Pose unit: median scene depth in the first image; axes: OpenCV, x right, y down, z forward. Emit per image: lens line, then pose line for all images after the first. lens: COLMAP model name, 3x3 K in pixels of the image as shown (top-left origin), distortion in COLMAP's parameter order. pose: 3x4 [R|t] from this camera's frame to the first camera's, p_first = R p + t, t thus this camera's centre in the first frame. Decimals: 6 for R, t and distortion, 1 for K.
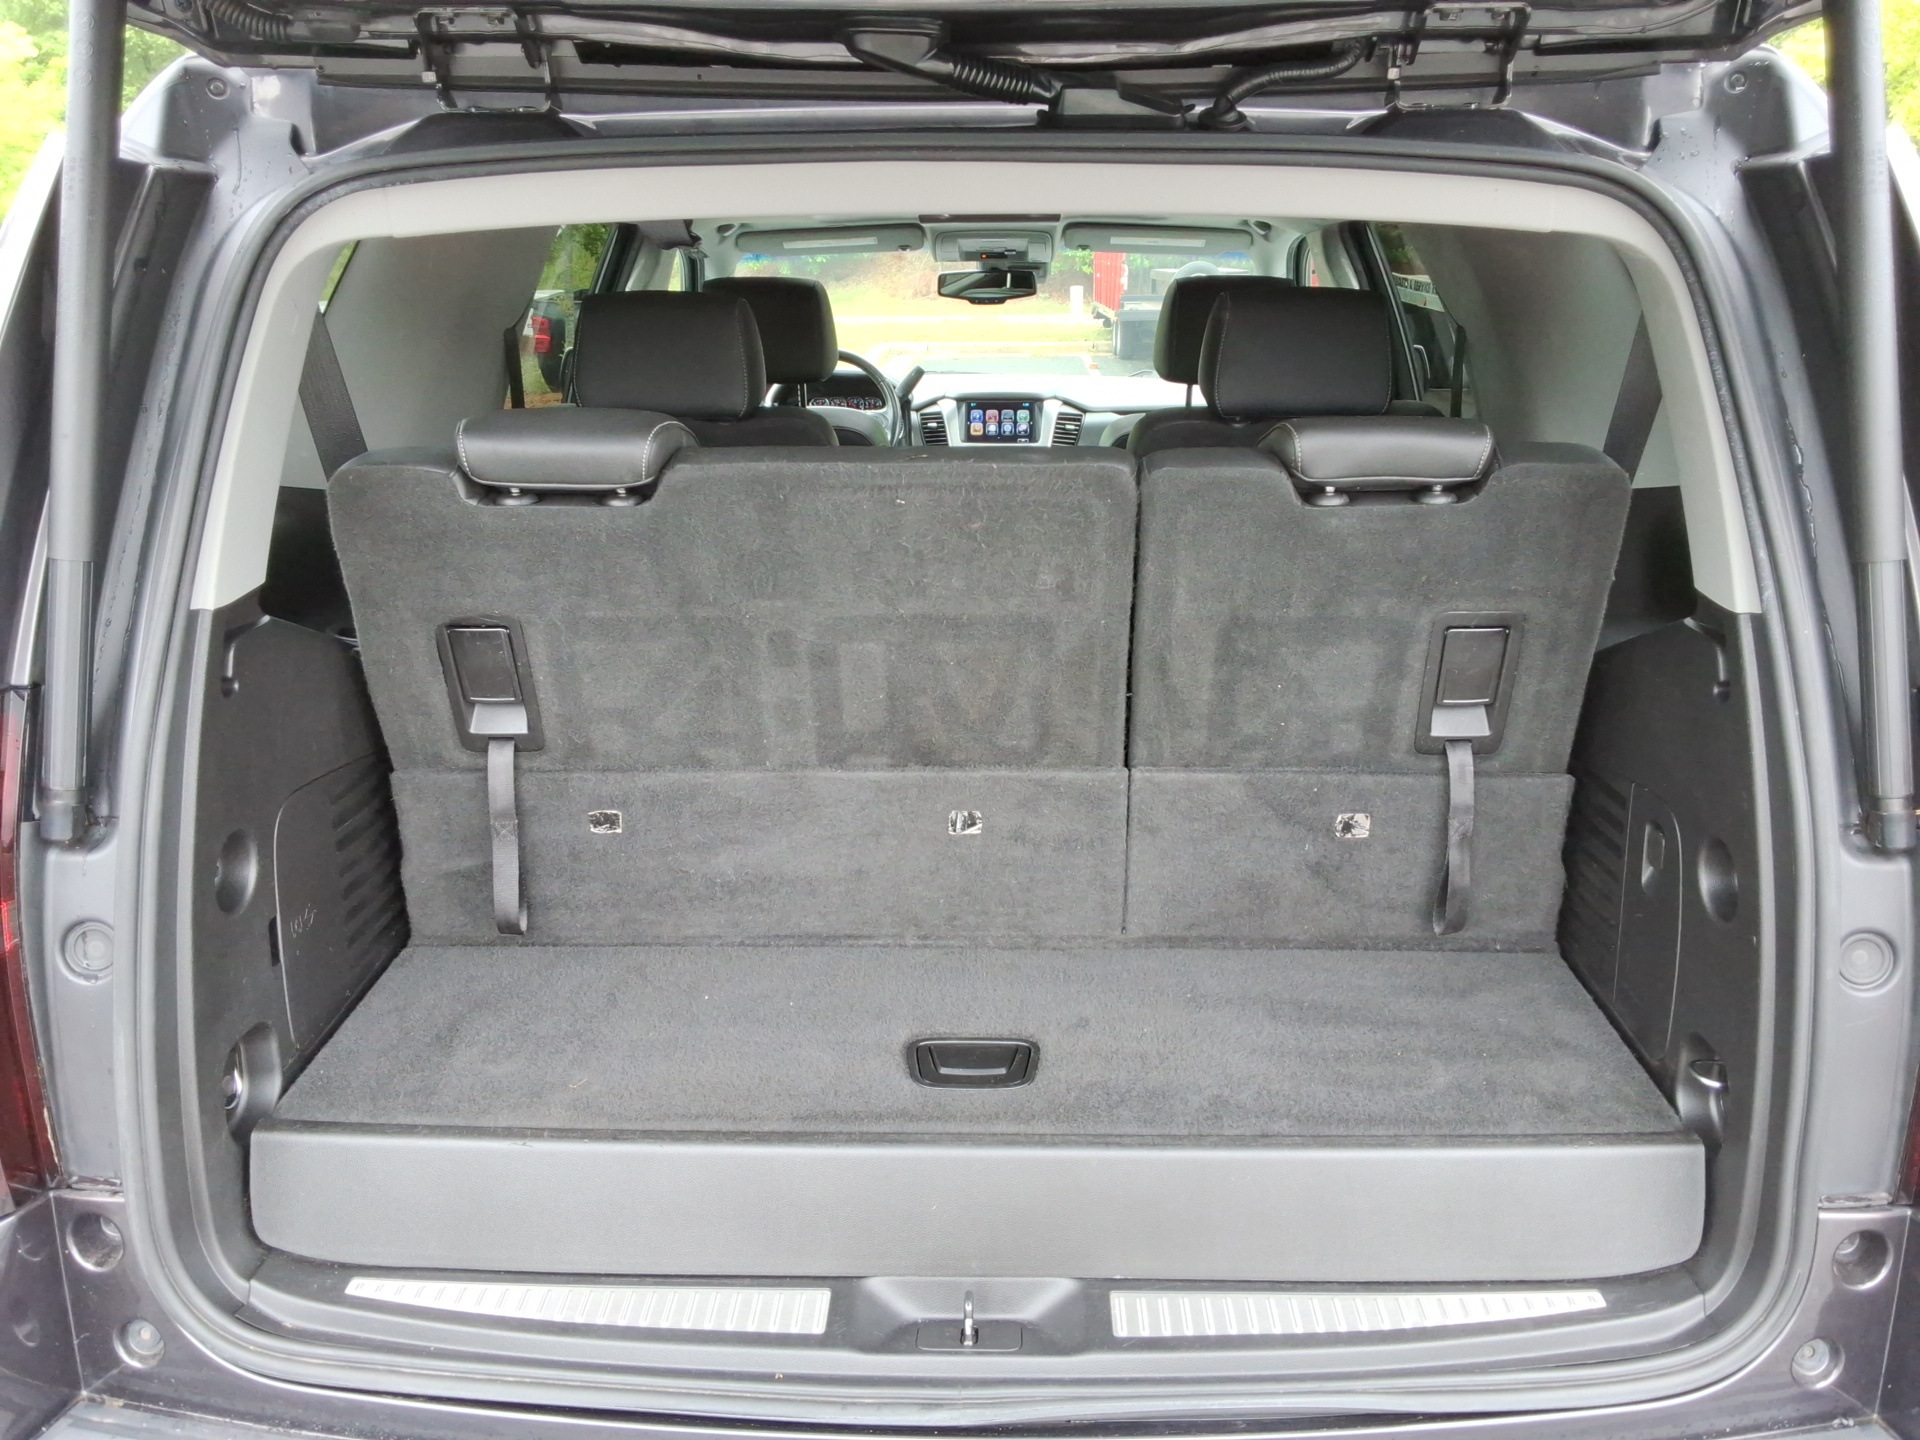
lens RADIAL K [[1544.6, 0, 972.3], [0, 1544.6, 692.8], [0, 0, 1]] dist [0.133222, -0.207838]
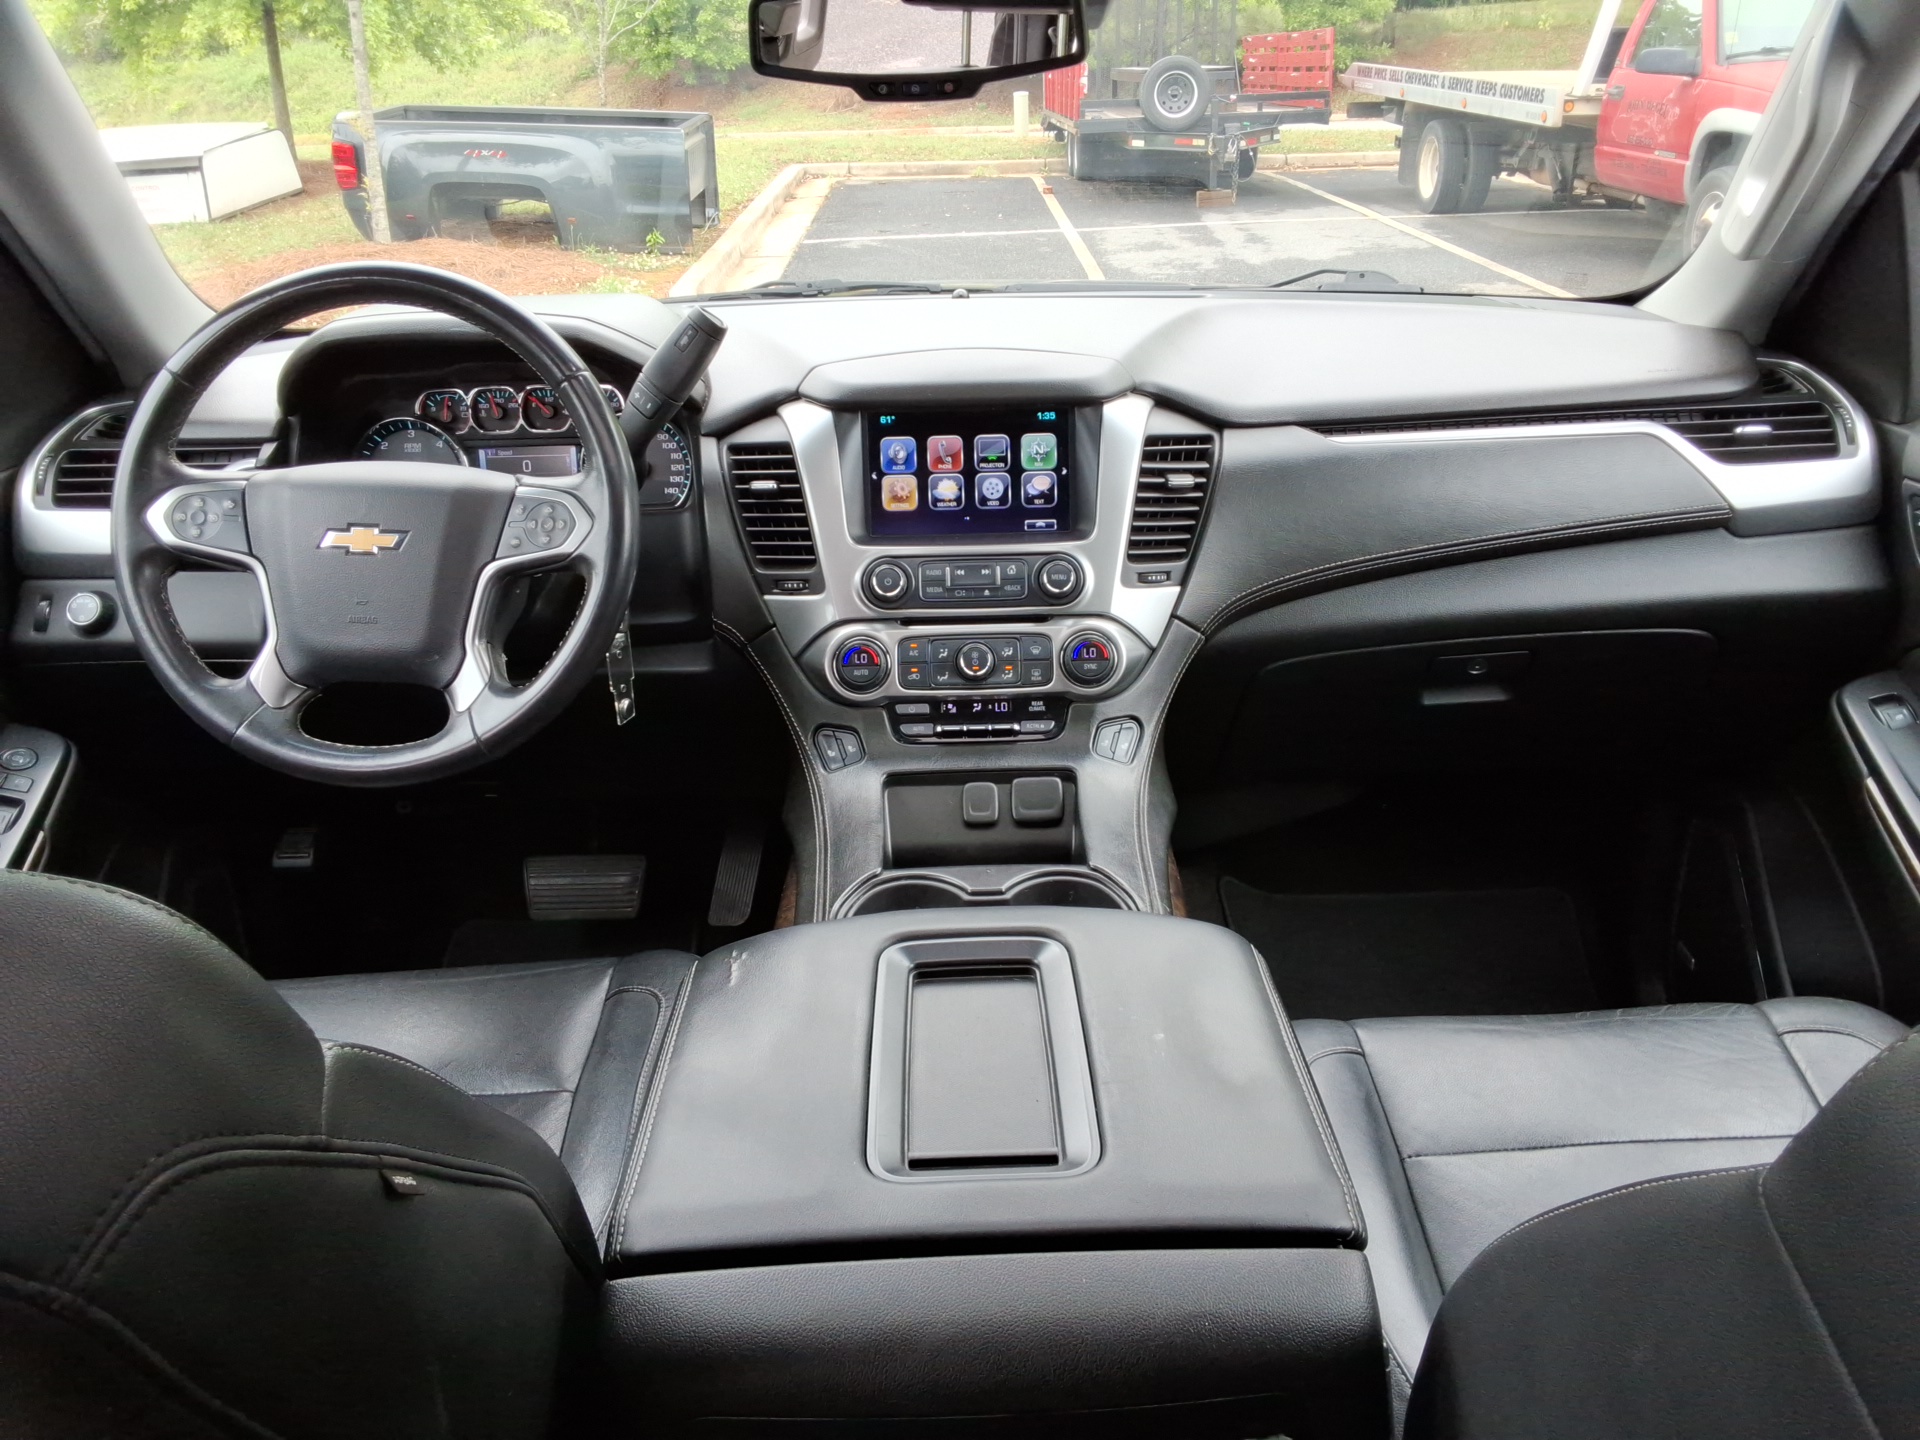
lens RADIAL K [[1541.4, 0, 975.9], [0, 1541.4, 710.4], [0, 0, 1]] dist [0.102143, -0.160541]
pose [[0.998833, -0.035312, 0.032957, 0.006559], [0.031144, 0.992359, 0.119390, -0.162824], [-0.036921, -0.118224, 0.992300, 0.666119]]
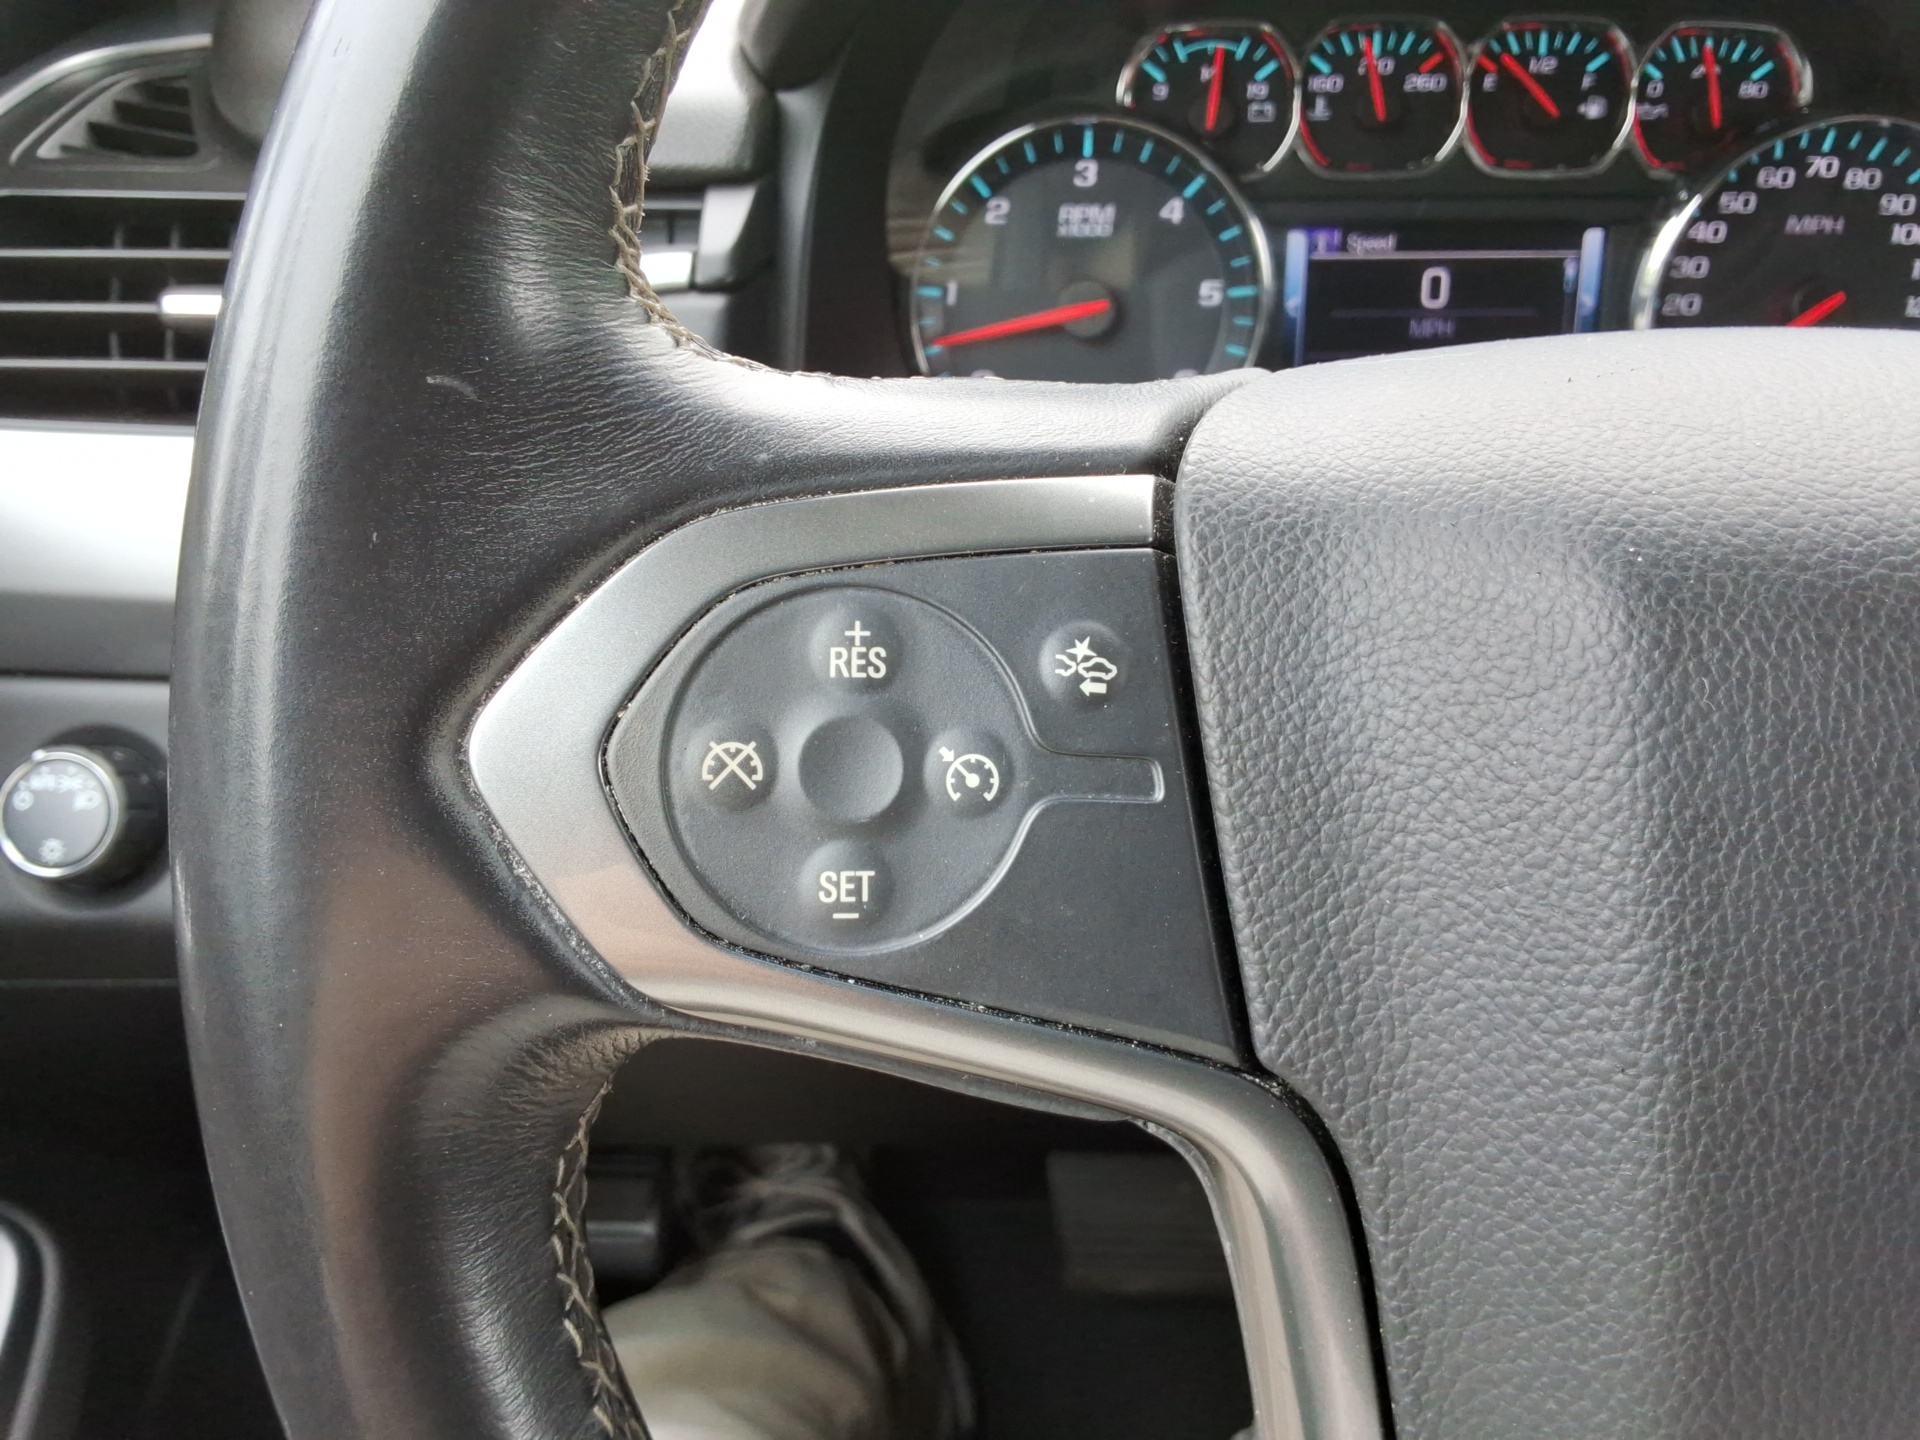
lens RADIAL K [[1564.1, 0, 968.1], [0, 1564.1, 709.3], [0, 0, 1]] dist [0.125369, -0.215078]
pose [[0.999973, 0.000779, 0.007333, -0.120792], [-0.002578, 0.968589, 0.248654, -0.178476], [-0.006909, -0.248666, 0.968565, 0.920578]]
